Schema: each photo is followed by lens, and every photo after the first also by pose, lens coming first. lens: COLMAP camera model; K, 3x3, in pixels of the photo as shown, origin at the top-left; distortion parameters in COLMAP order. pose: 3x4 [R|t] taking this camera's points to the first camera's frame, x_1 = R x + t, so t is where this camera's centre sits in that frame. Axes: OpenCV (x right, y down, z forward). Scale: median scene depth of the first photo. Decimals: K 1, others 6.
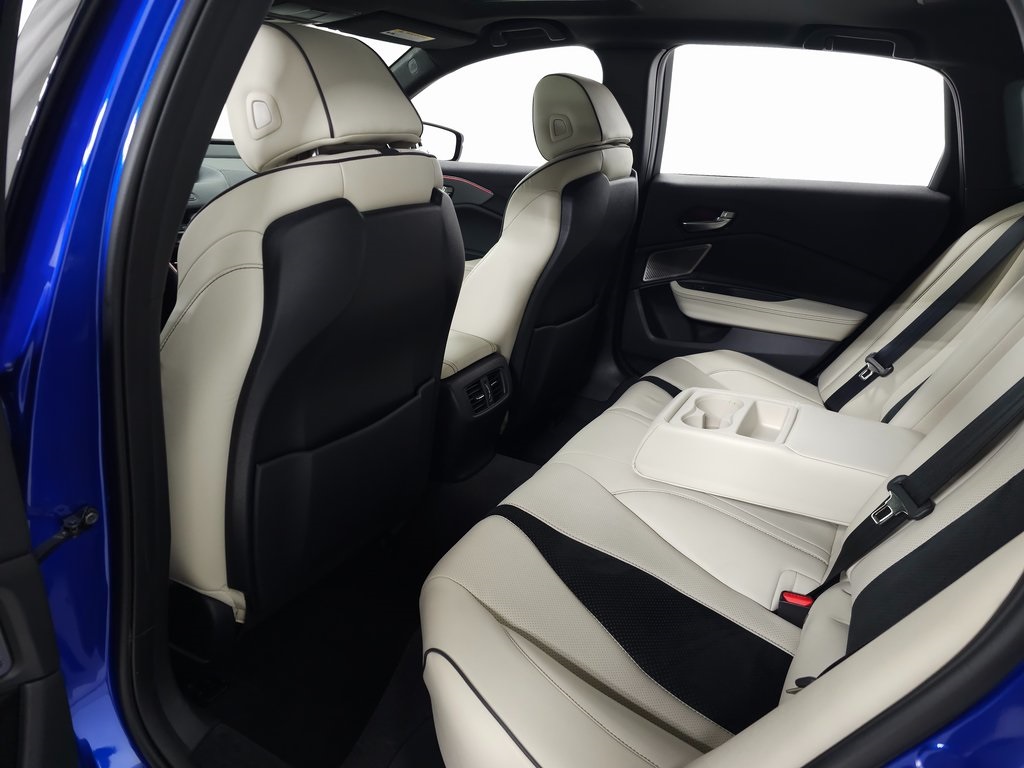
lens RADIAL K [[683.9, 0, 512.0], [0, 683.9, 384.0], [0, 0, 1]] dist [0.066895, -0.073985]
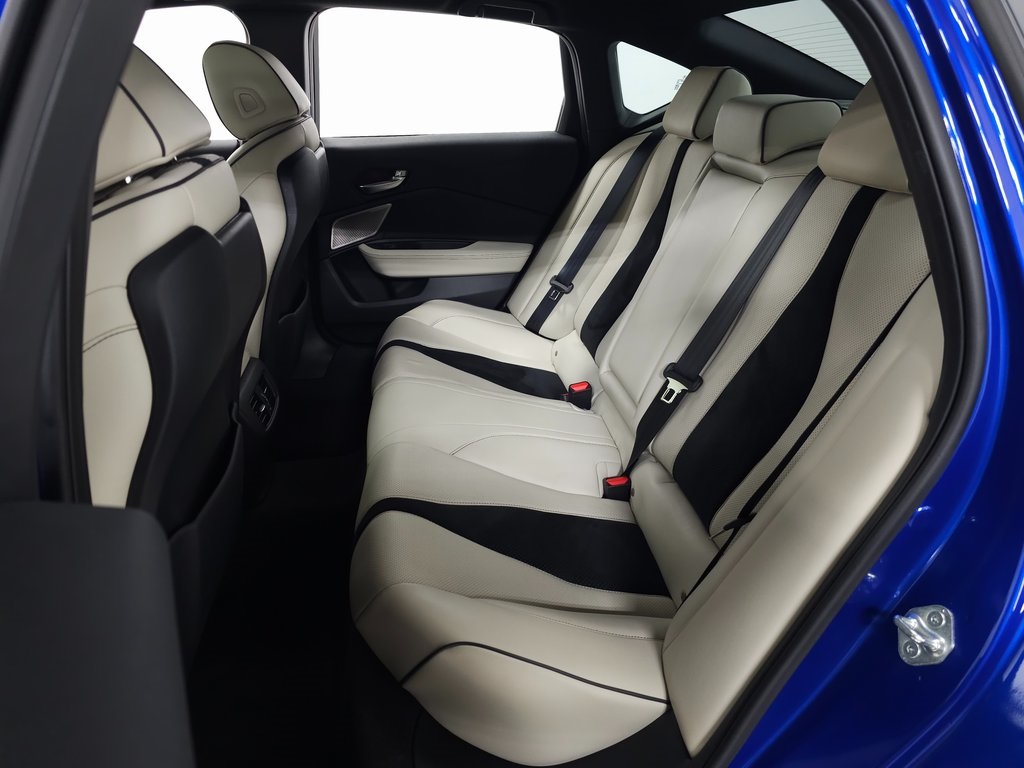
lens RADIAL K [[683.9, 0, 512.0], [0, 683.9, 384.0], [0, 0, 1]] dist [0.066895, -0.073985]
pose [[0.805894, -0.284457, 0.519248, -0.200324], [0.246087, 0.958609, 0.143212, -0.050508], [-0.538493, 0.012366, 0.842539, 0.033253]]
